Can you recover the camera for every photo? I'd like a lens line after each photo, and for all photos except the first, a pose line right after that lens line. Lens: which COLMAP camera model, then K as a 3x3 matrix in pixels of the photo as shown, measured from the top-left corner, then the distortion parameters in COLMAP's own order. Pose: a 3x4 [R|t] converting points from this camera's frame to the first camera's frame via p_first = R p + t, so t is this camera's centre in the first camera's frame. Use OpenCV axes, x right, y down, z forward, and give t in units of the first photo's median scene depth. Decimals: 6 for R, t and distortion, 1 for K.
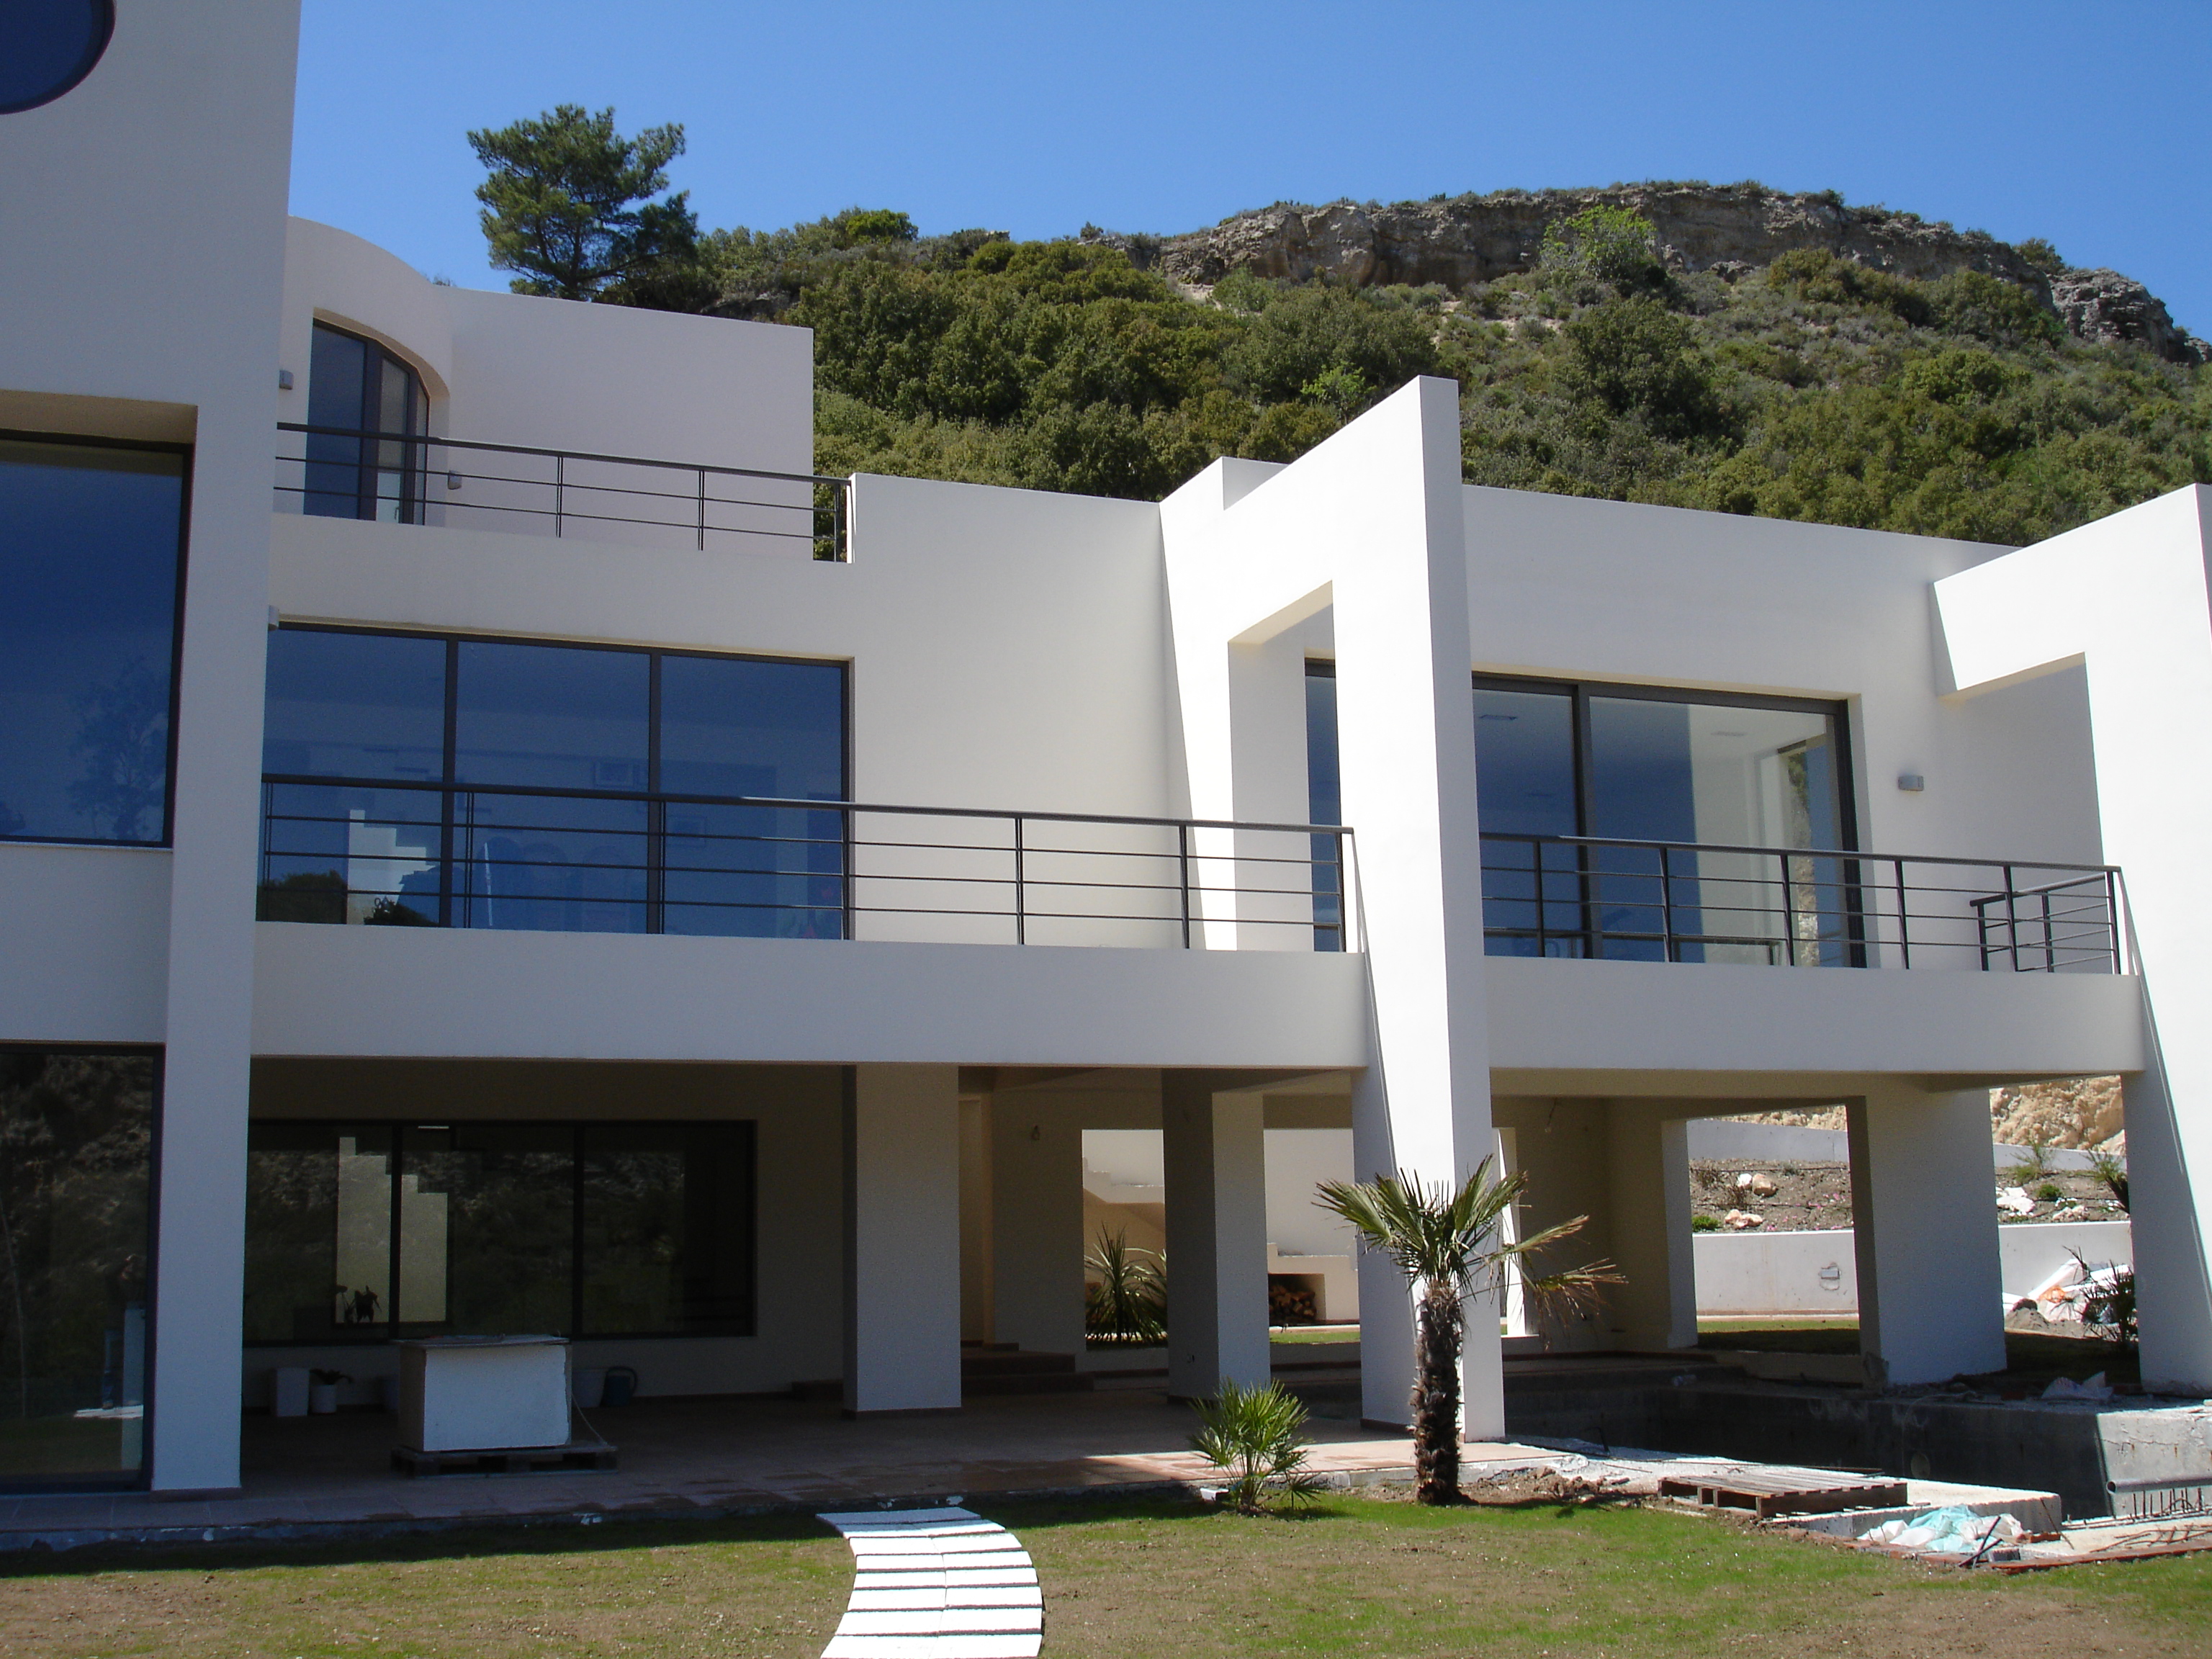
lens RADIAL K [[2442.7, 0, 1092.6], [0, 2442.7, 850.5], [0, 0, 1]] dist [-0.072304, -0.119973]
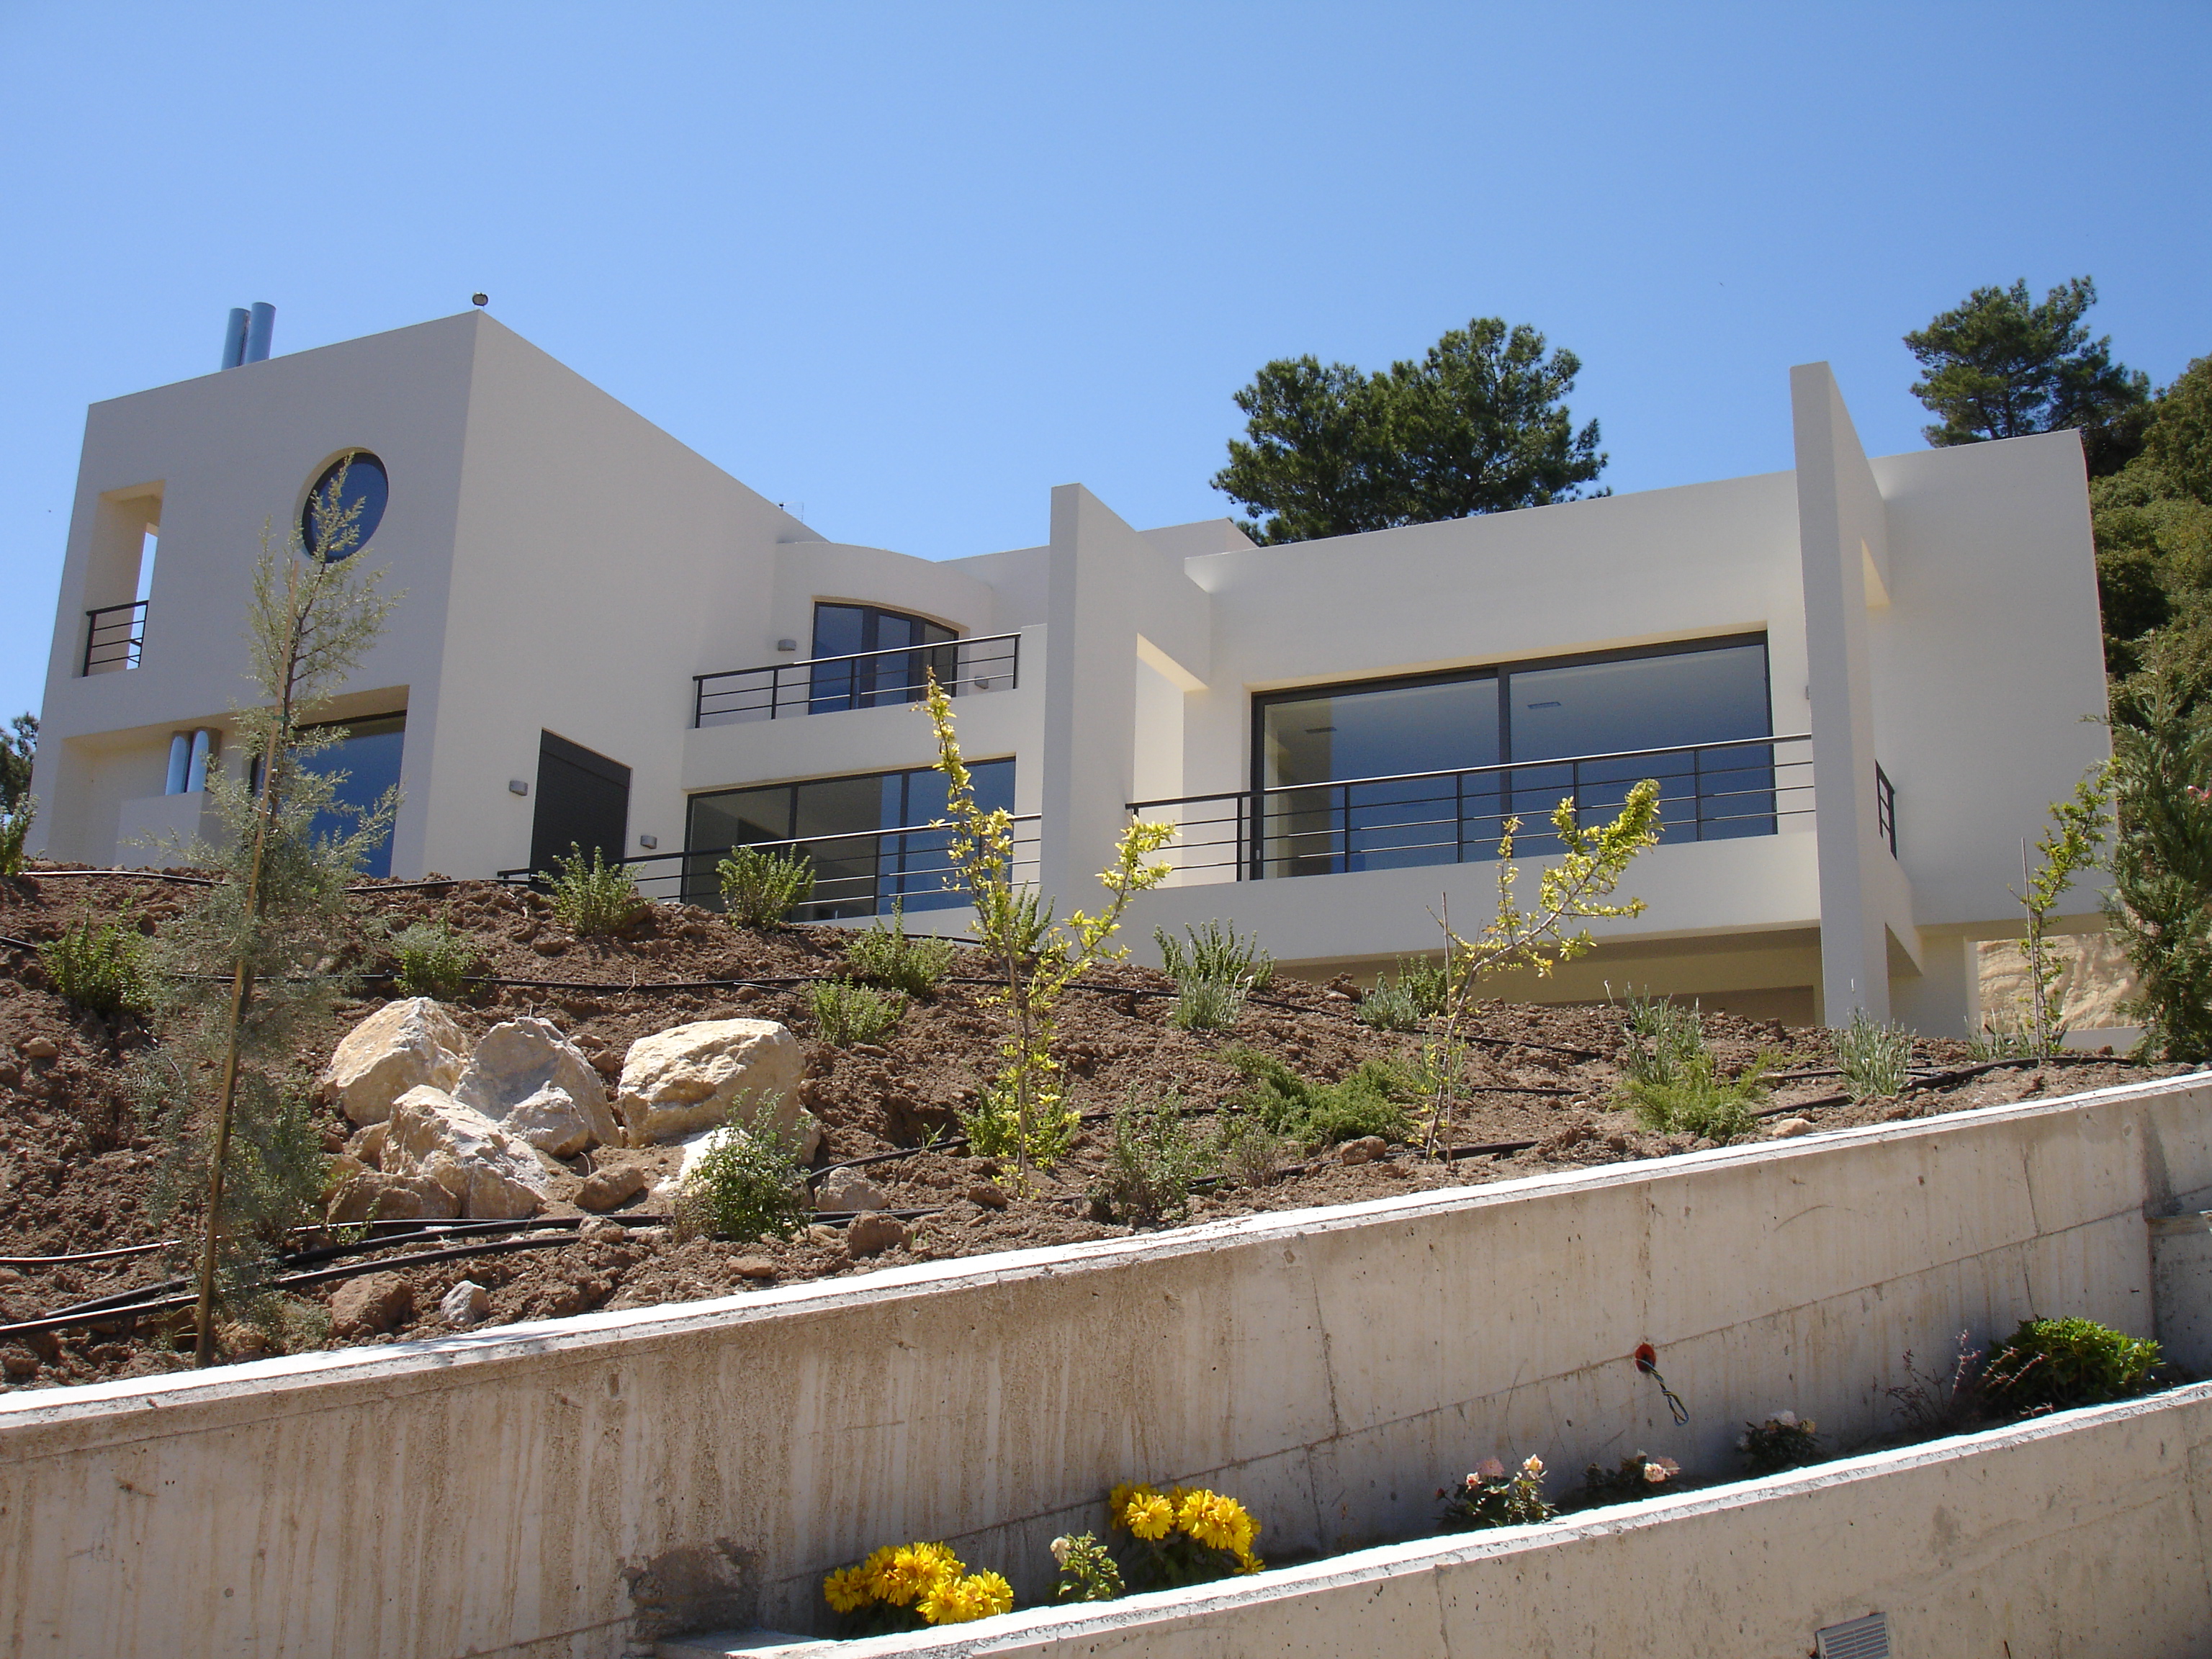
lens RADIAL K [[2442.7, 0, 1092.6], [0, 2442.7, 850.5], [0, 0, 1]] dist [-0.072304, -0.119973]
pose [[0.681812, -0.150823, -0.715810, 0.518201], [0.078334, 0.987942, -0.133548, 0.095736], [0.727321, 0.034982, 0.685405, 0.020420]]
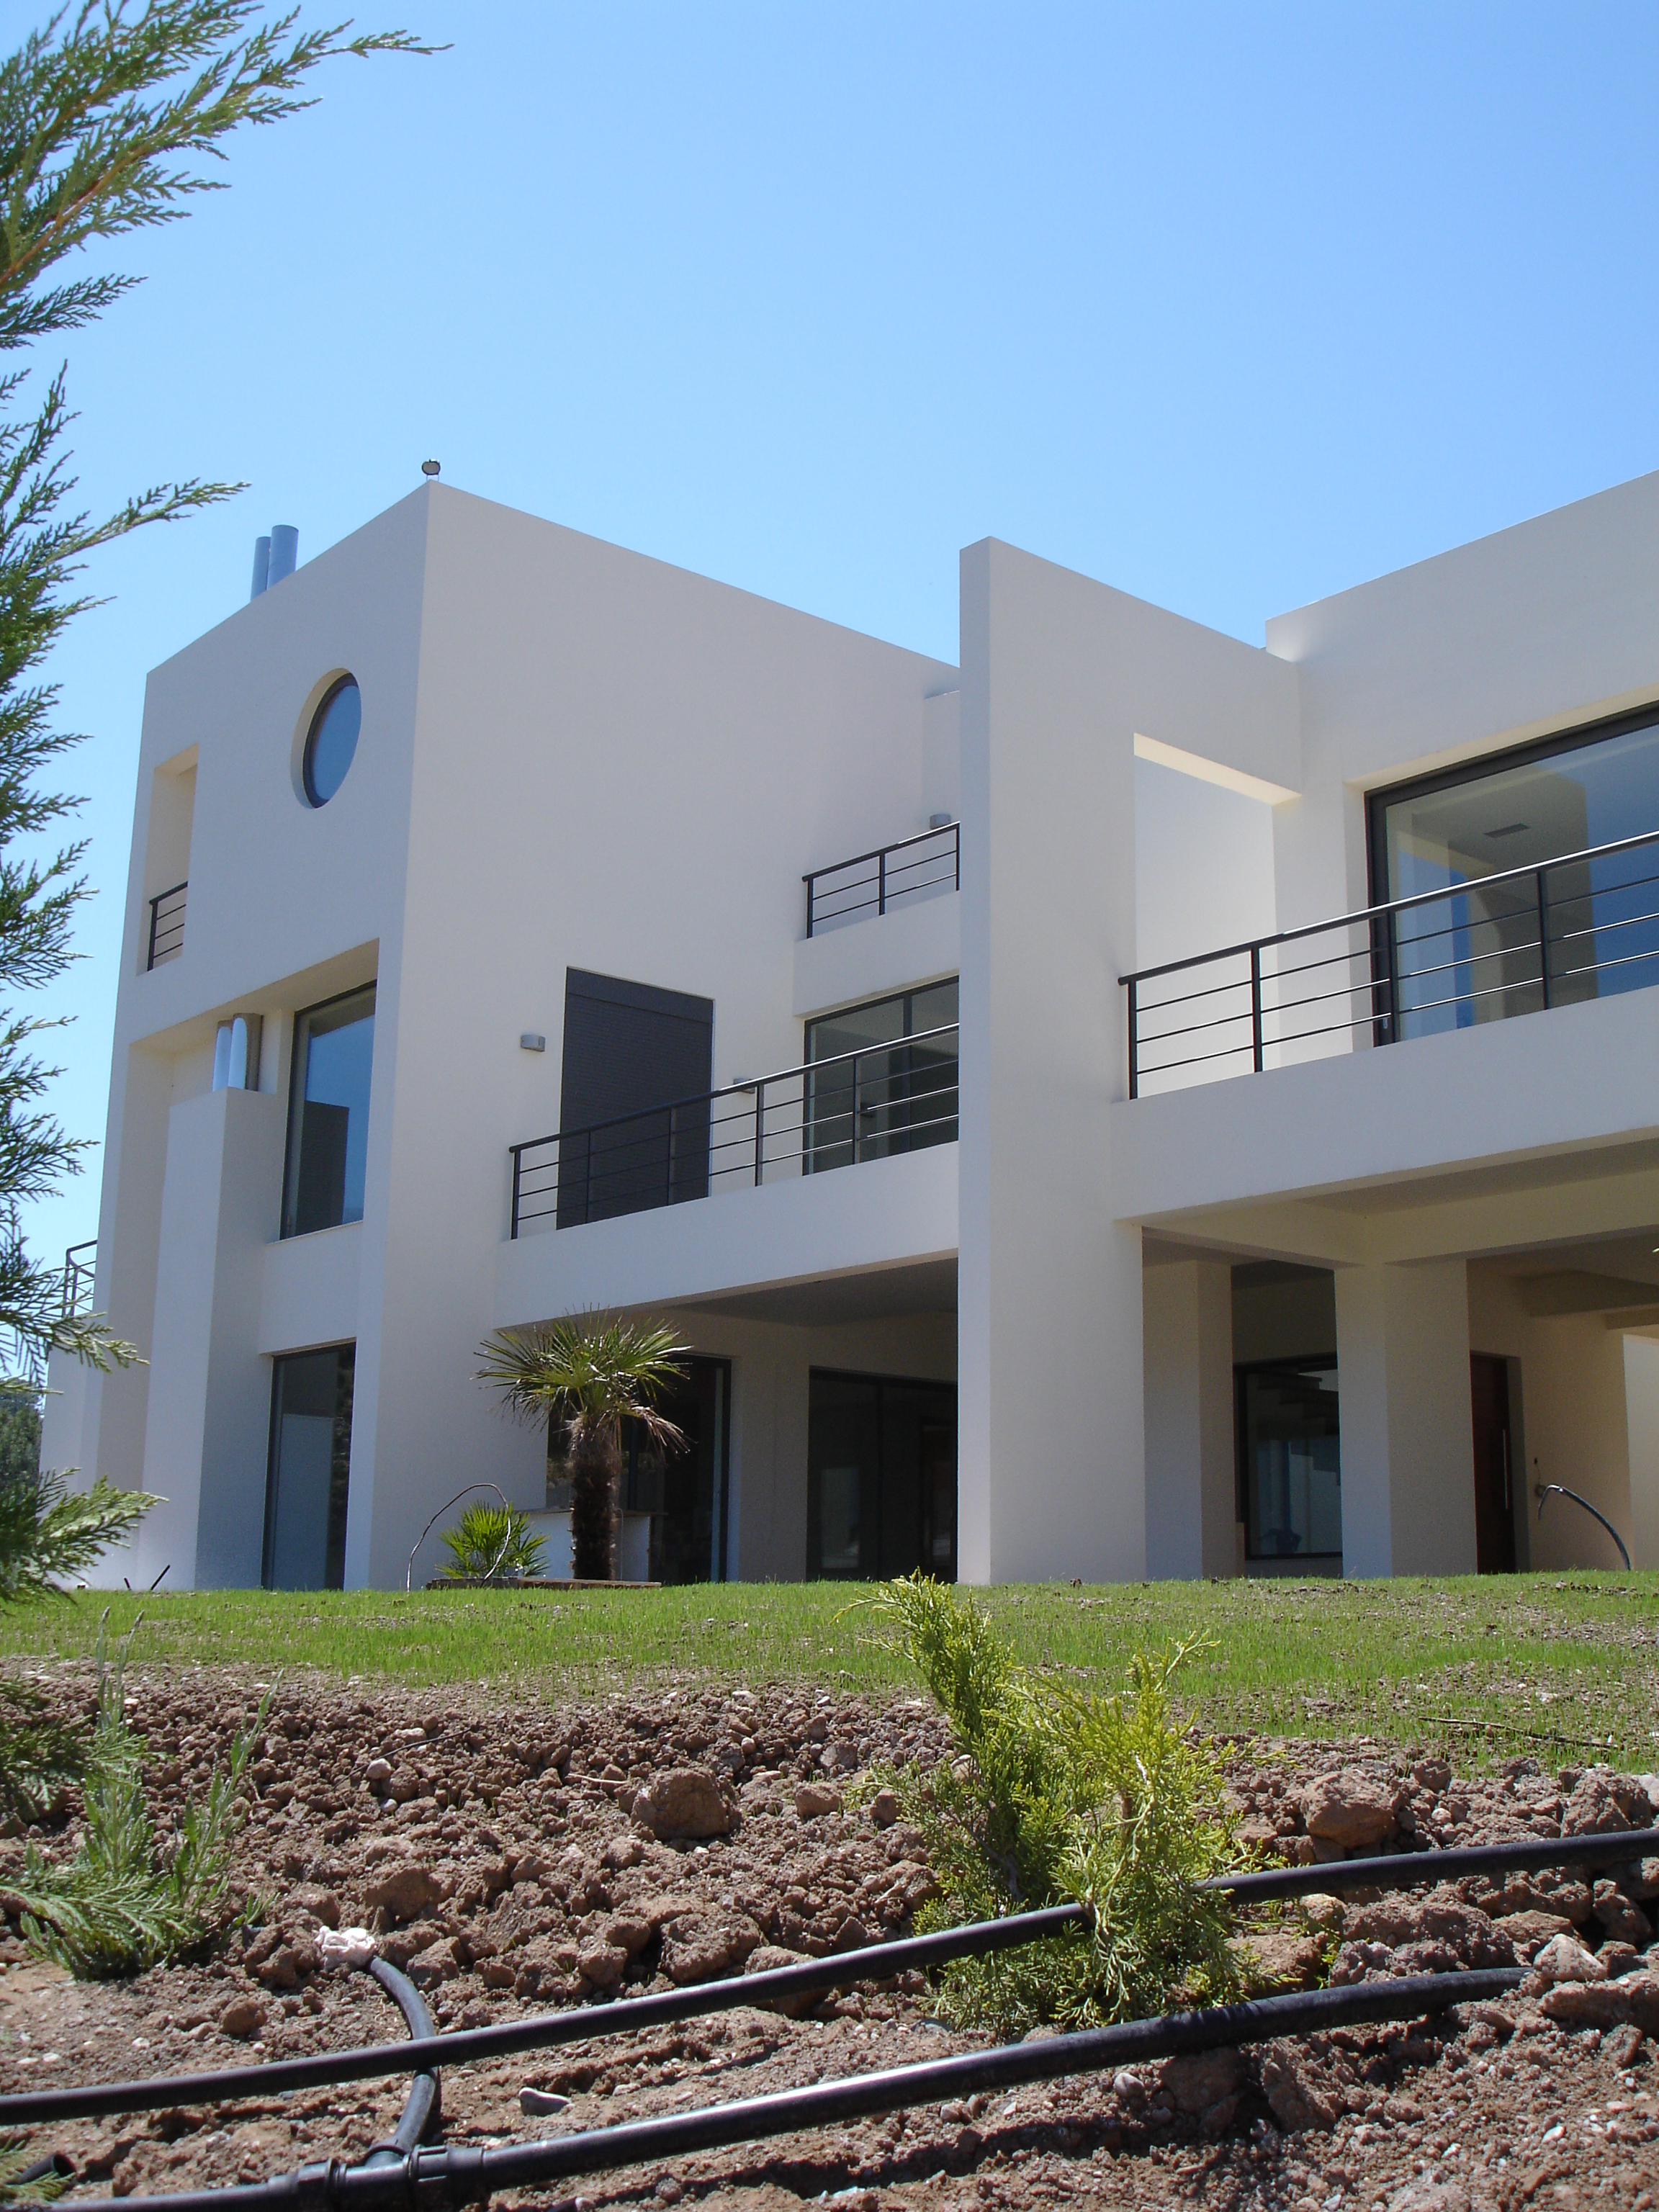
lens RADIAL K [[2442.7, 0, 829.5], [0, 2442.7, 1106.0], [0, 0, 1]] dist [-0.072304, -0.119973]
pose [[0.313224, -0.187162, -0.931054, 0.462725], [0.130468, 0.979572, -0.153024, 0.083324], [0.940675, -0.073541, 0.331244, 0.273158]]
